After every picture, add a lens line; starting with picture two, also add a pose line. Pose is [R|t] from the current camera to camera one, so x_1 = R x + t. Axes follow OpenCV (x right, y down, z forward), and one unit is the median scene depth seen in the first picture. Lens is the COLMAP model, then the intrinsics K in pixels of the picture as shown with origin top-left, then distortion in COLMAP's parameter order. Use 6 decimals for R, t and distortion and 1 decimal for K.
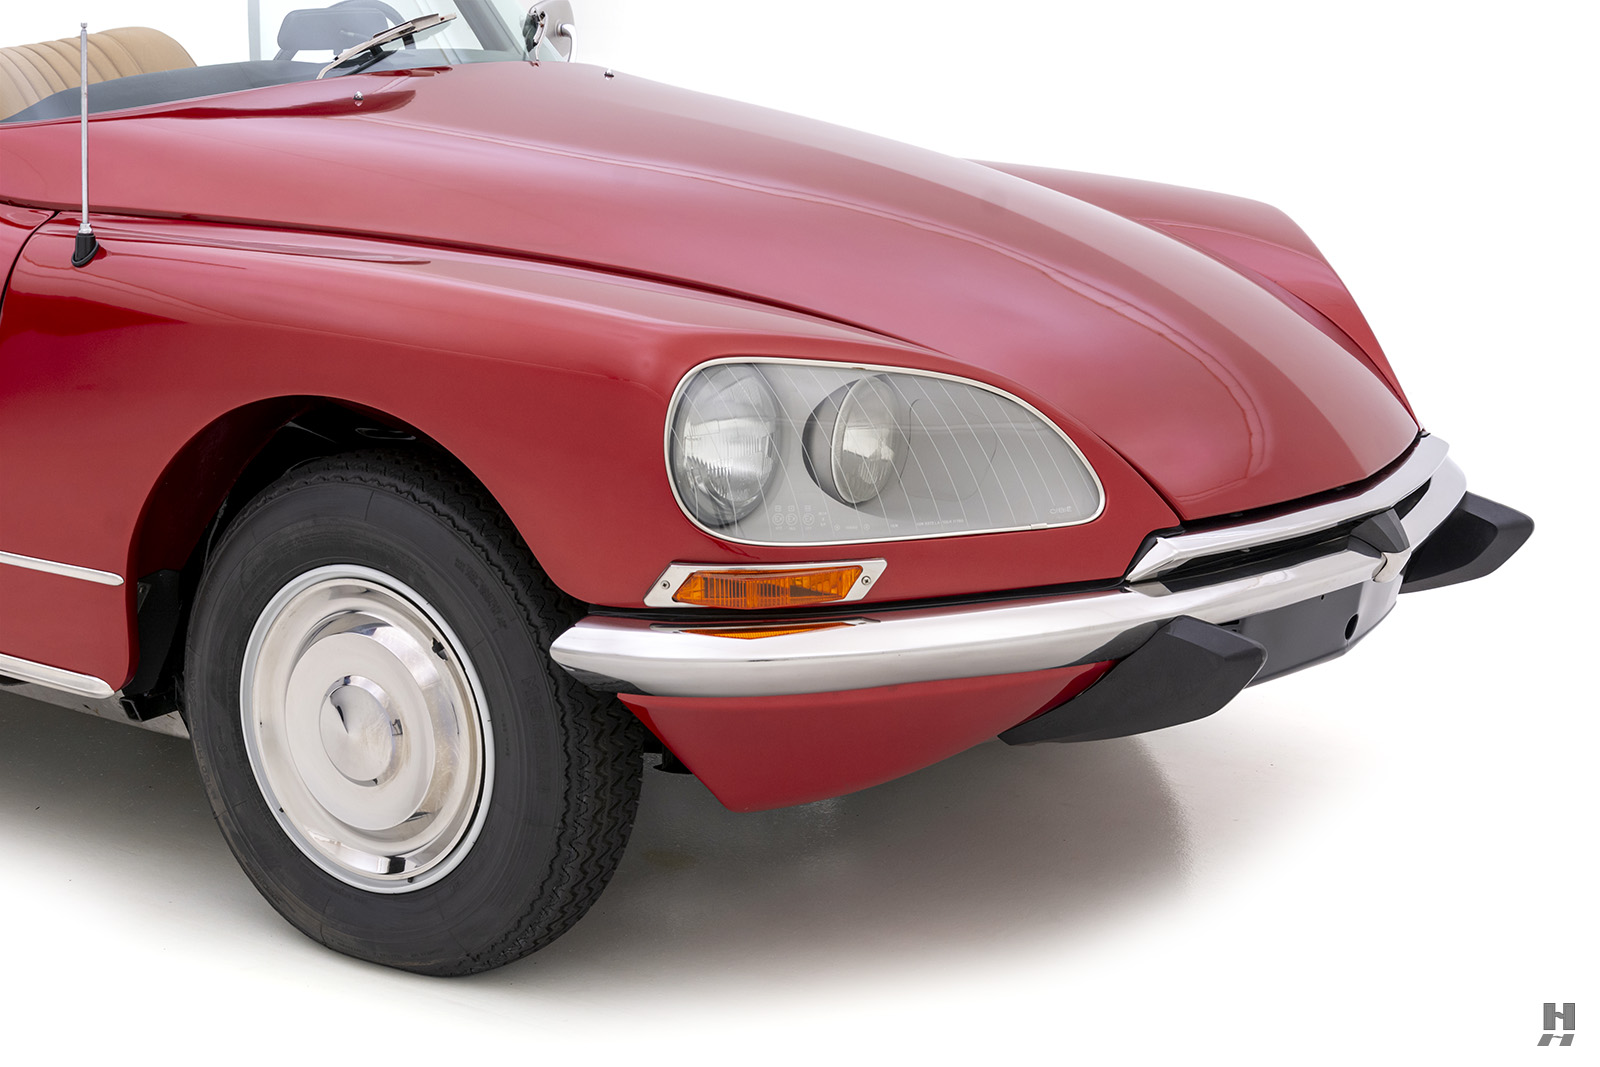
lens RADIAL K [[2879.1, 0, 800.0], [0, 2879.1, 533.5], [0, 0, 1]] dist [-0.217223, 1.466613]
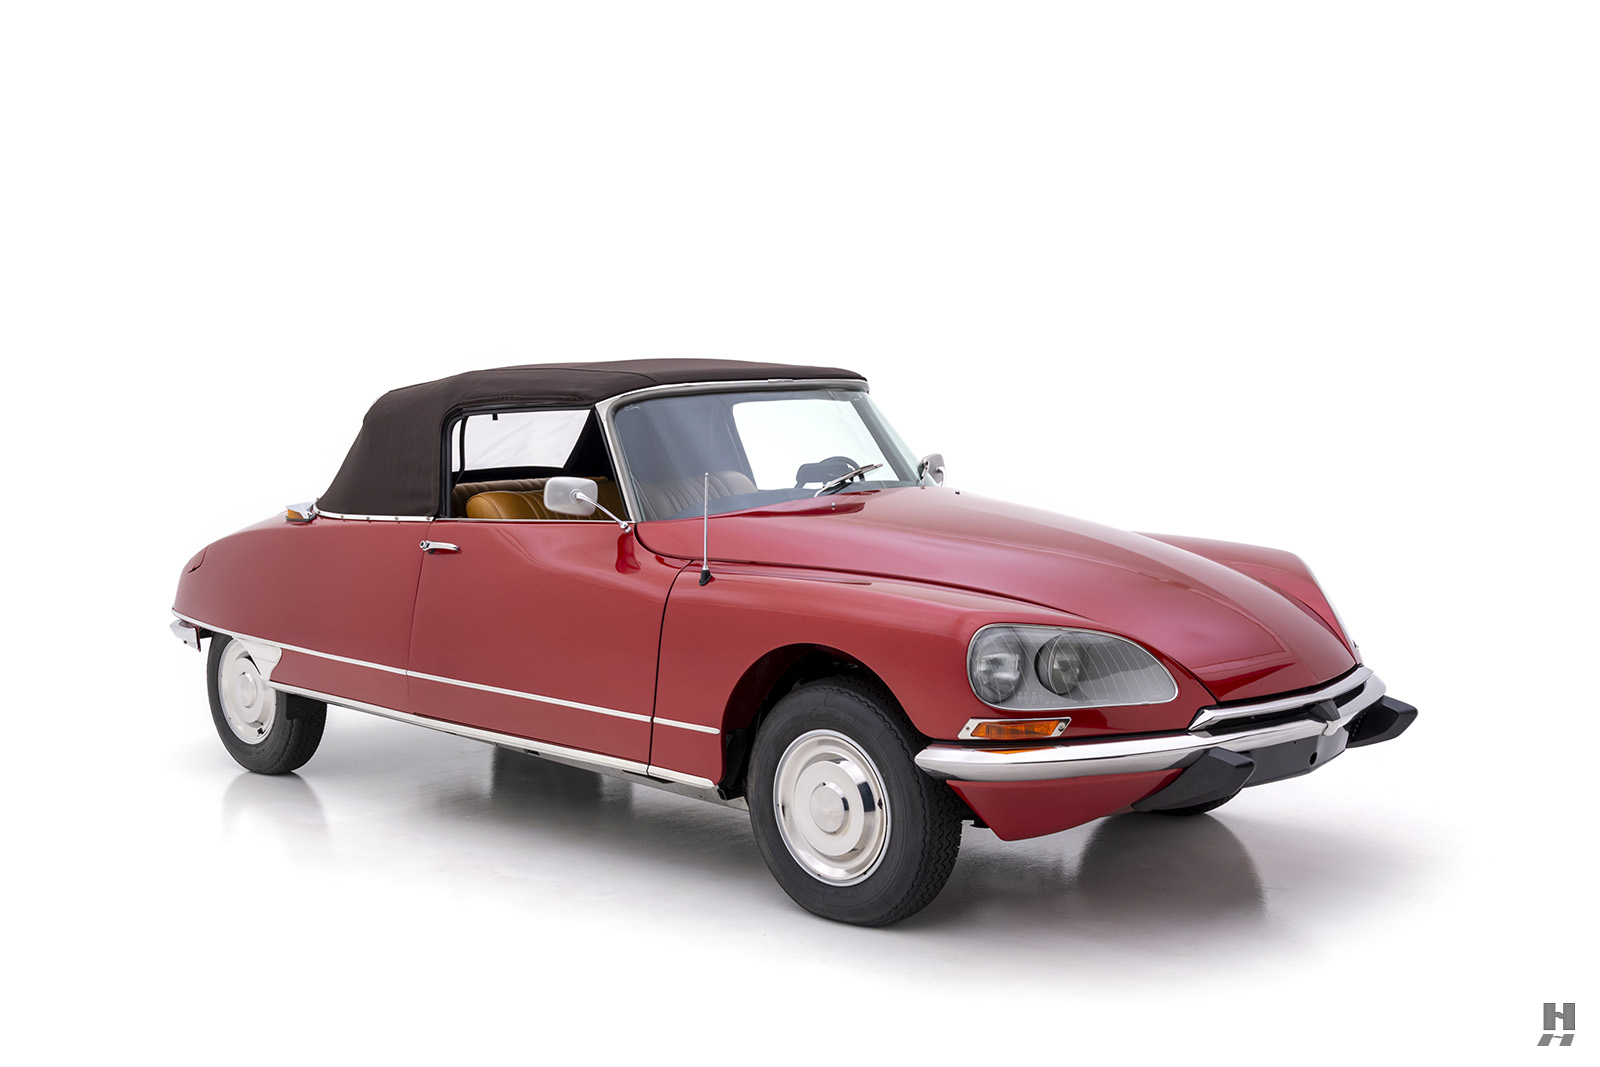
lens RADIAL K [[1921.5, 0, 800.0], [0, 1921.5, 533.5], [0, 0, 1]] dist [0.001569, -0.000090]
pose [[0.983022, -0.012531, -0.183057, 0.087777], [-0.011806, 0.991278, -0.131260, 0.058227], [0.183105, 0.131193, 0.974300, -0.412720]]
